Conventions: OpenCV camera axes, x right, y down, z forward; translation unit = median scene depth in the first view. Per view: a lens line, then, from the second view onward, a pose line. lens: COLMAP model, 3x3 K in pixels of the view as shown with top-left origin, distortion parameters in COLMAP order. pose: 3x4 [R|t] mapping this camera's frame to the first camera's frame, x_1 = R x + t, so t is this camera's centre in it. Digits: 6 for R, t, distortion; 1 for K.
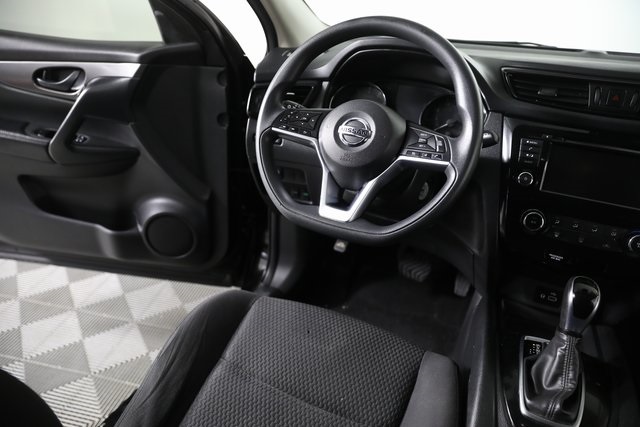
lens RADIAL K [[431.5, 0, 318.7], [0, 431.5, 214.8], [0, 0, 1]] dist [-0.103057, 0.068695]
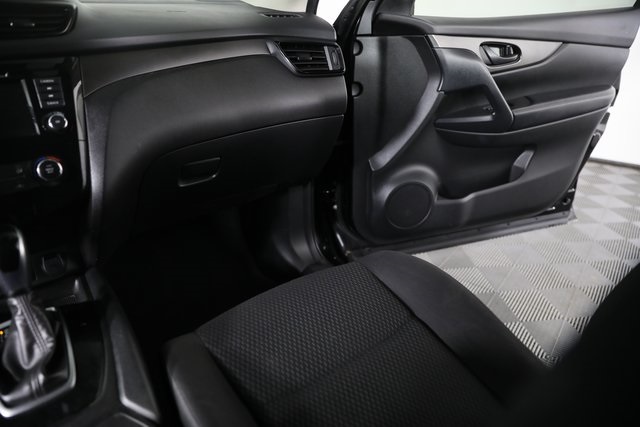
lens RADIAL K [[431.5, 0, 319.5], [0, 431.5, 214.0], [0, 0, 1]] dist [-0.103057, 0.068695]
pose [[0.455880, -0.409518, 0.790233, 0.249128], [0.417934, 0.882384, 0.216170, 0.184929], [-0.785814, 0.231718, 0.573413, 0.026897]]
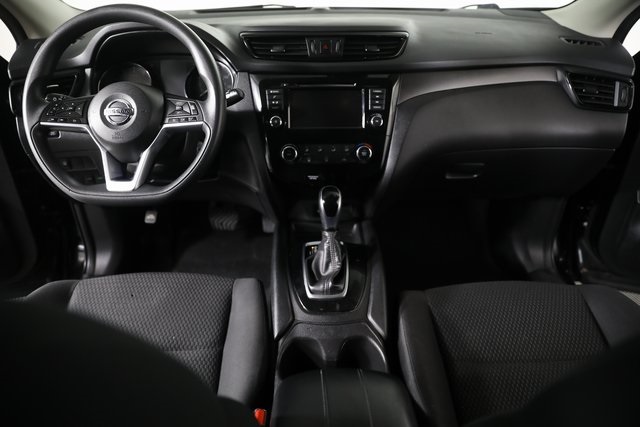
lens RADIAL K [[431.5, 0, 317.4], [0, 431.5, 213.3], [0, 0, 1]] dist [-0.103057, 0.068695]
pose [[0.897211, -0.262297, 0.355264, 0.080513], [0.234337, 0.964669, 0.120416, 0.050262], [-0.374296, -0.024787, 0.926978, -0.217354]]
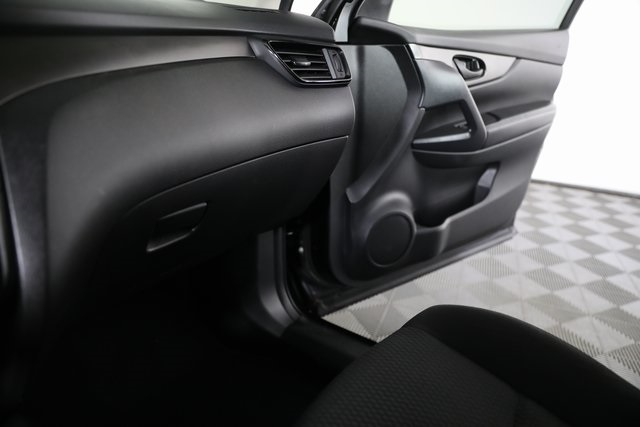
lens RADIAL K [[431.5, 0, 322.7], [0, 431.5, 208.9], [0, 0, 1]] dist [-0.103057, 0.068695]
pose [[0.164724, -0.370433, 0.914136, 0.424235], [0.431355, 0.860525, 0.270980, 0.077153], [-0.887017, 0.349680, 0.301537, 0.453902]]
